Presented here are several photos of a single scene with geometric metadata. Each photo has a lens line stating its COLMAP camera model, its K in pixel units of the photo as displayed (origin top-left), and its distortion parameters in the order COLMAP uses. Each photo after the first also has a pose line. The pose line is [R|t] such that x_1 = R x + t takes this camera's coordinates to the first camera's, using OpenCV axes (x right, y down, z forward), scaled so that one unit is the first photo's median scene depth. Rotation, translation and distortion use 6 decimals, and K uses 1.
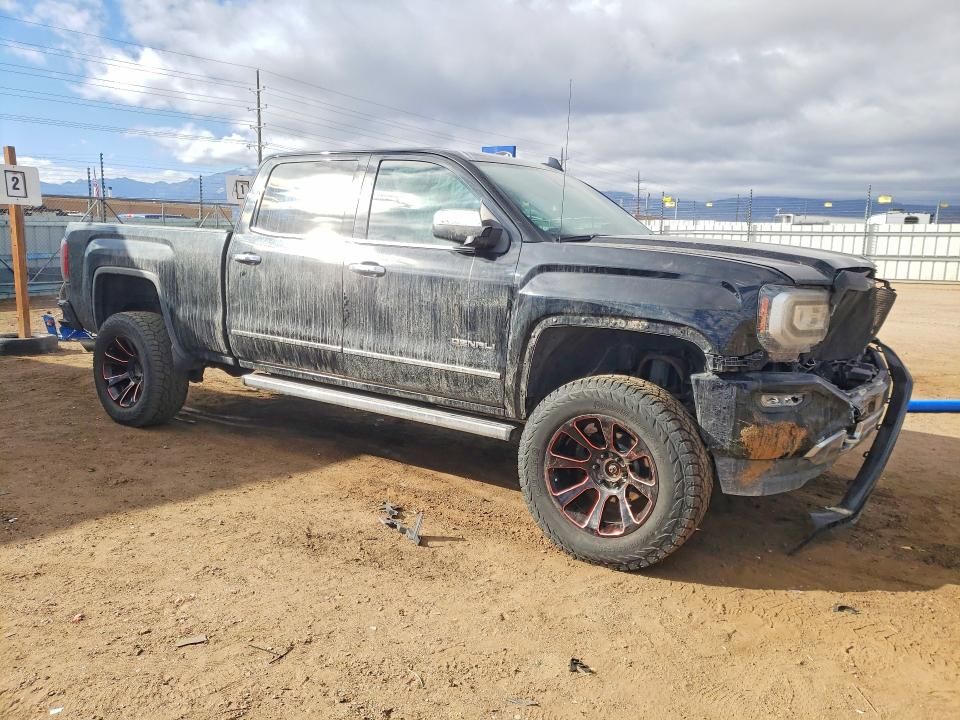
lens RADIAL K [[762.7, 0, 480.0], [0, 762.7, 360.0], [0, 0, 1]] dist [-0.009041, -0.006901]
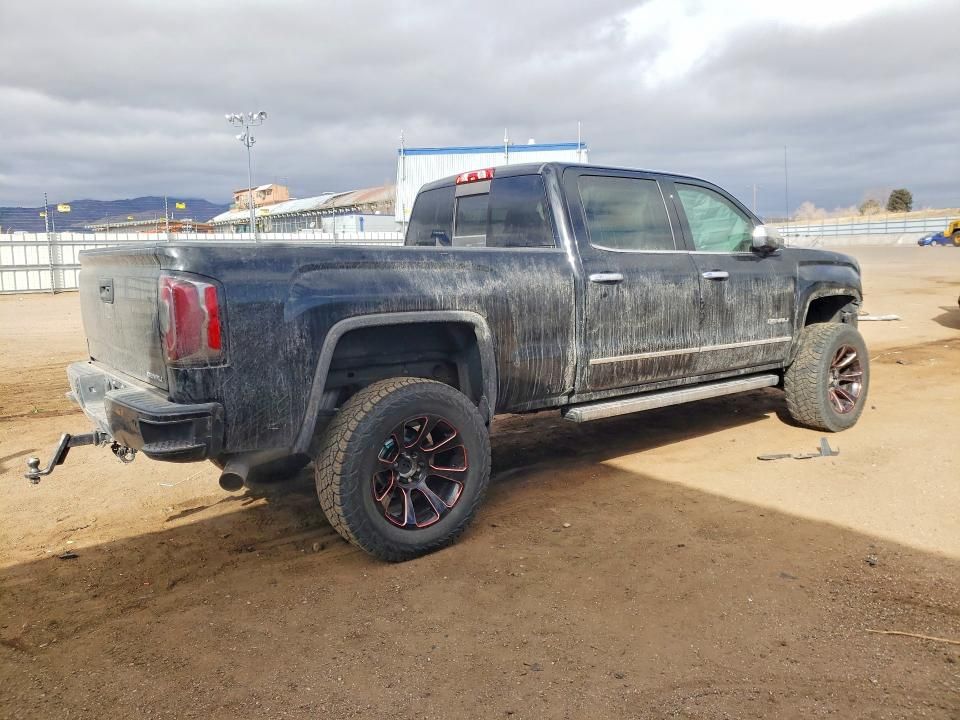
lens RADIAL K [[762.7, 0, 480.0], [0, 762.7, 360.0], [0, 0, 1]] dist [-0.009041, -0.006901]
pose [[0.304507, -0.164844, 0.938138, -1.256103], [0.175175, 0.977803, 0.114954, -0.172886], [-0.936263, 0.129334, 0.326625, 0.877132]]
